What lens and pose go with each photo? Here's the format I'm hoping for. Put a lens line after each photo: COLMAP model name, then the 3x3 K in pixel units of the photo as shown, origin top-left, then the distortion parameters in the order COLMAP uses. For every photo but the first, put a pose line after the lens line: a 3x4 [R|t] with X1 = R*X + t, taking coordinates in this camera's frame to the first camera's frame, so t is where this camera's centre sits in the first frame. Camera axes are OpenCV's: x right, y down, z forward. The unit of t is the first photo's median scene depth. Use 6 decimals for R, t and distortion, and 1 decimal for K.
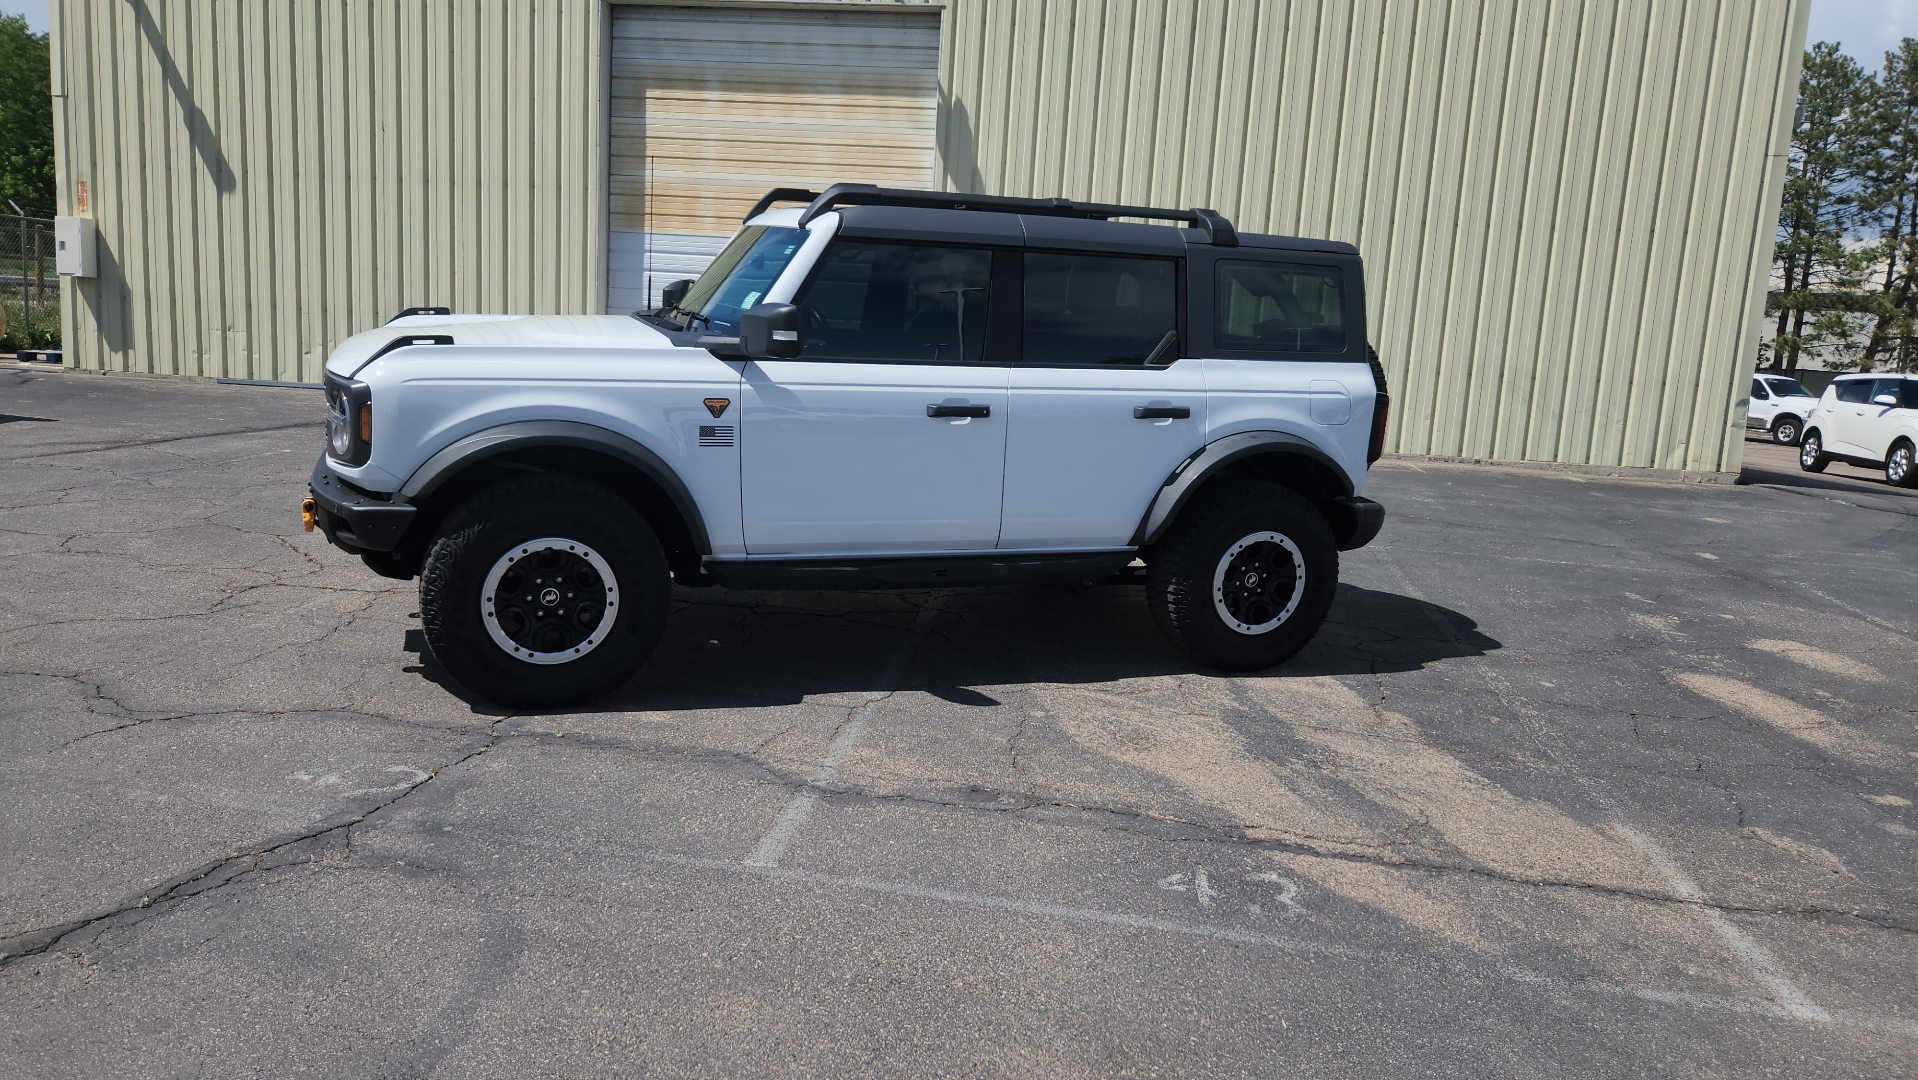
lens RADIAL K [[1274.2, 0, 932.2], [0, 1274.2, 534.3], [0, 0, 1]] dist [0.067383, -0.046980]
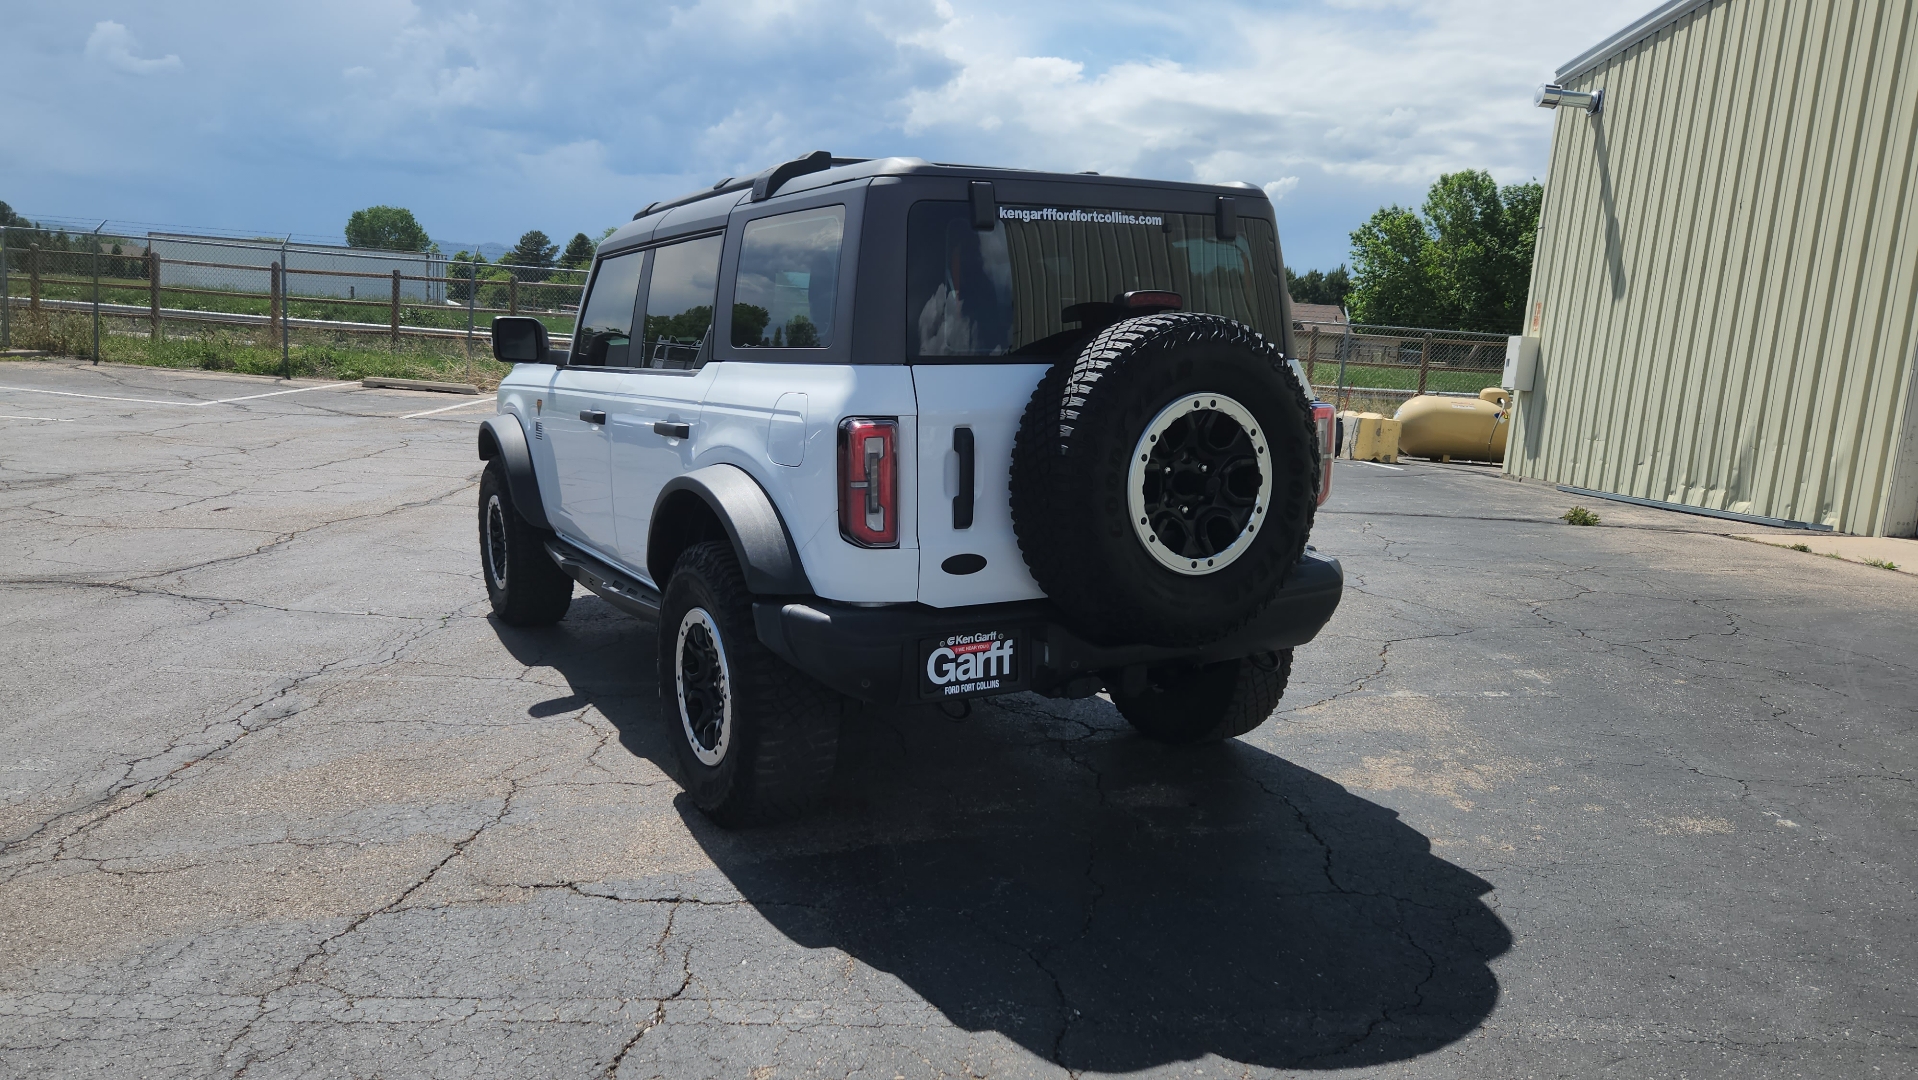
lens RADIAL K [[1282.3, 0, 941.3], [0, 1282.3, 550.8], [0, 0, 1]] dist [0.074805, -0.057651]
pose [[0.159448, 0.096475, -0.982481, 1.025056], [-0.202422, 0.977263, 0.063111, -0.109922], [0.966231, 0.188812, 0.175351, 1.079423]]
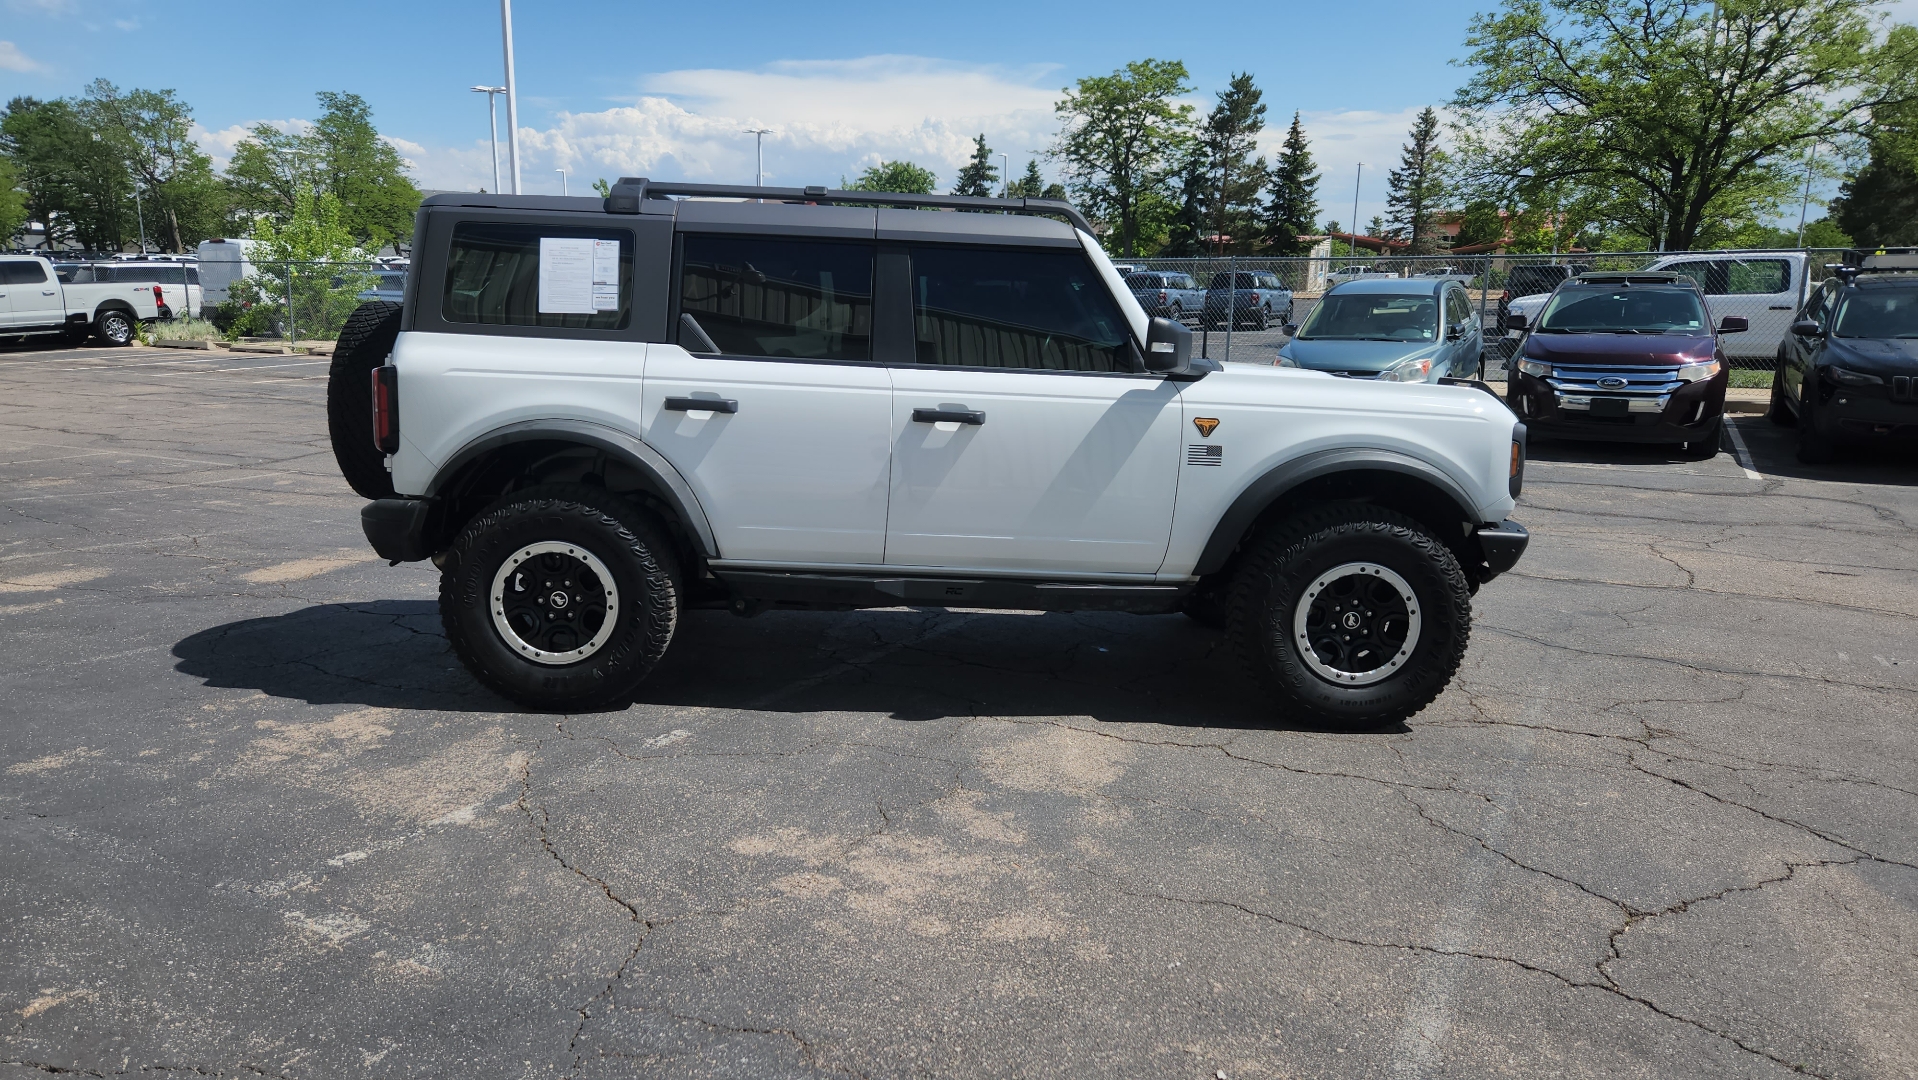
lens RADIAL K [[1282.2, 0, 921.4], [0, 1282.2, 537.7], [0, 0, 1]] dist [0.077140, -0.063345]
pose [[-0.935257, -0.146682, 0.322148, -0.396766], [-0.022020, 0.932446, 0.360638, -0.427351], [-0.353284, 0.330195, -0.875306, 2.150029]]
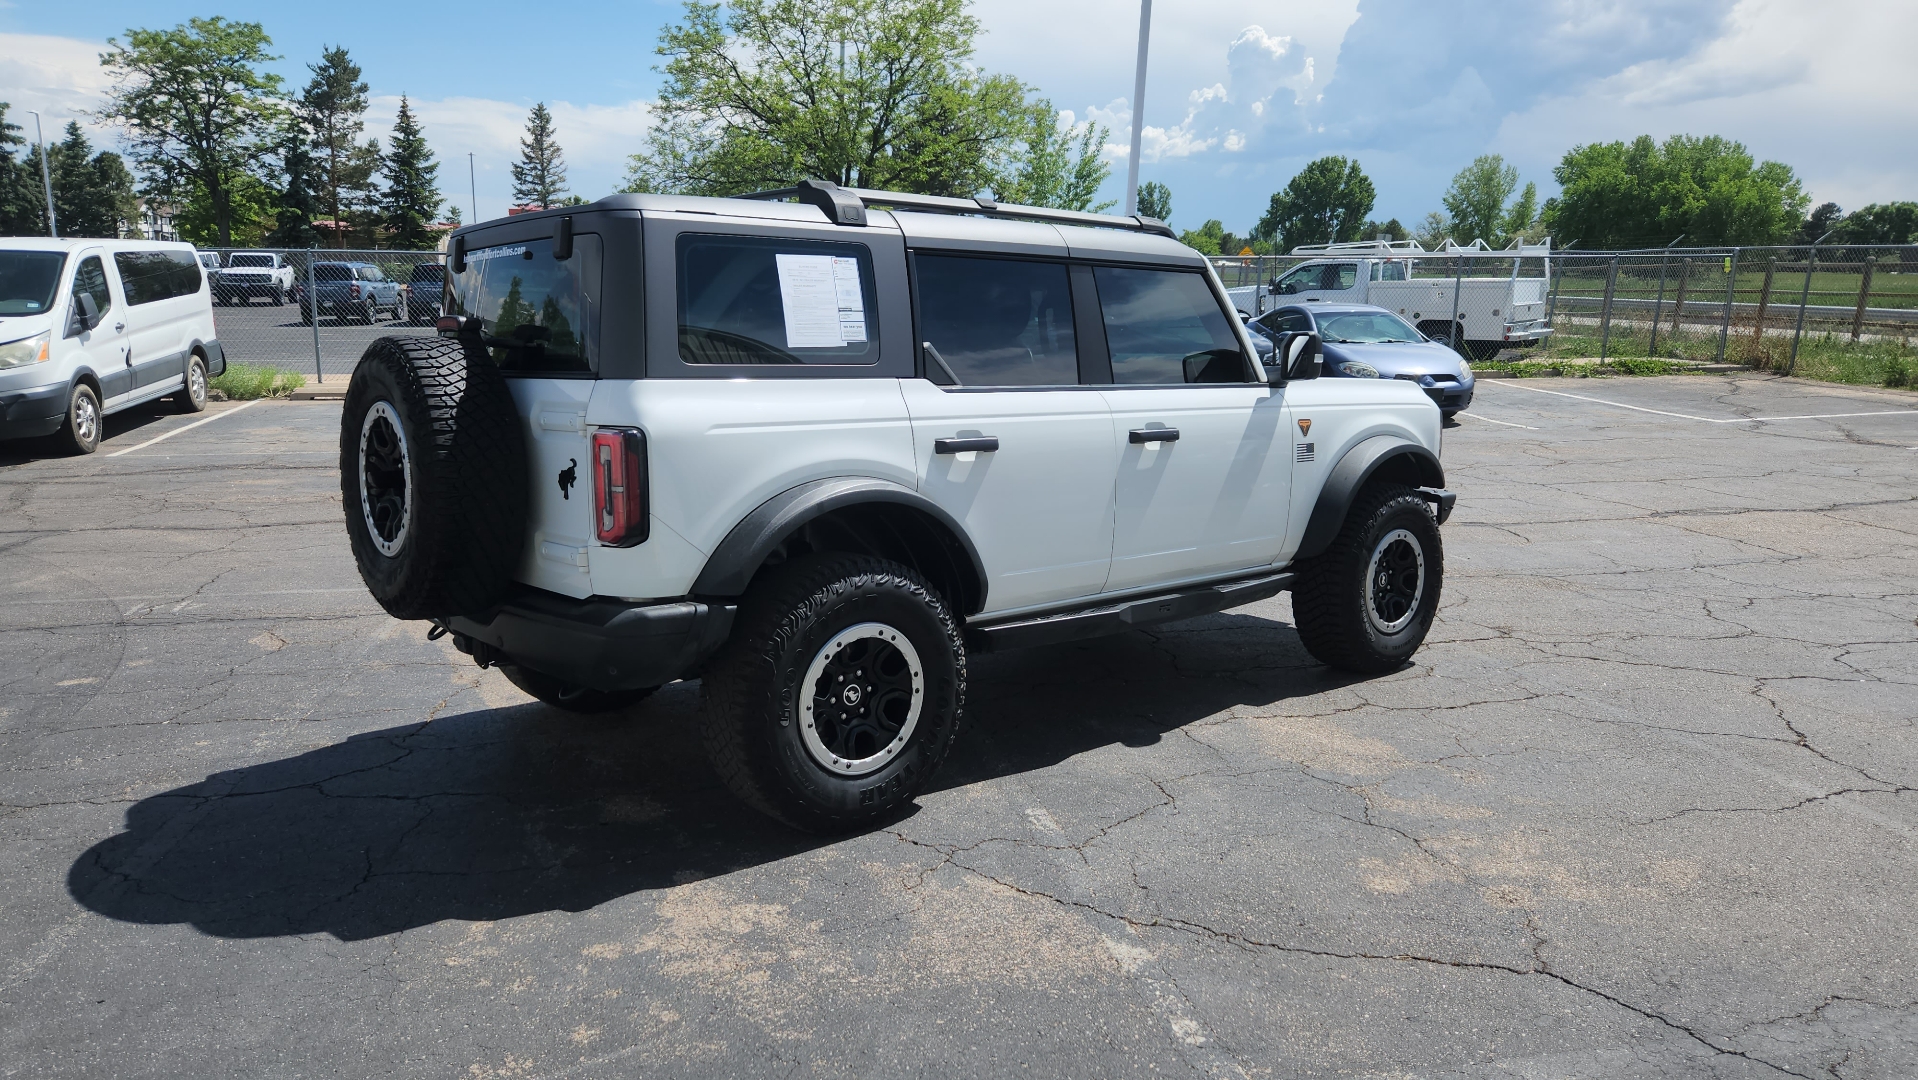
lens RADIAL K [[1292.0, 0, 925.0], [0, 1292.0, 528.8], [0, 0, 1]] dist [0.076495, -0.061965]
pose [[-0.942464, -0.017188, -0.333866, 0.369002], [-0.126380, 0.942885, 0.308214, -0.378384], [0.309500, 0.332675, -0.890807, 2.106096]]
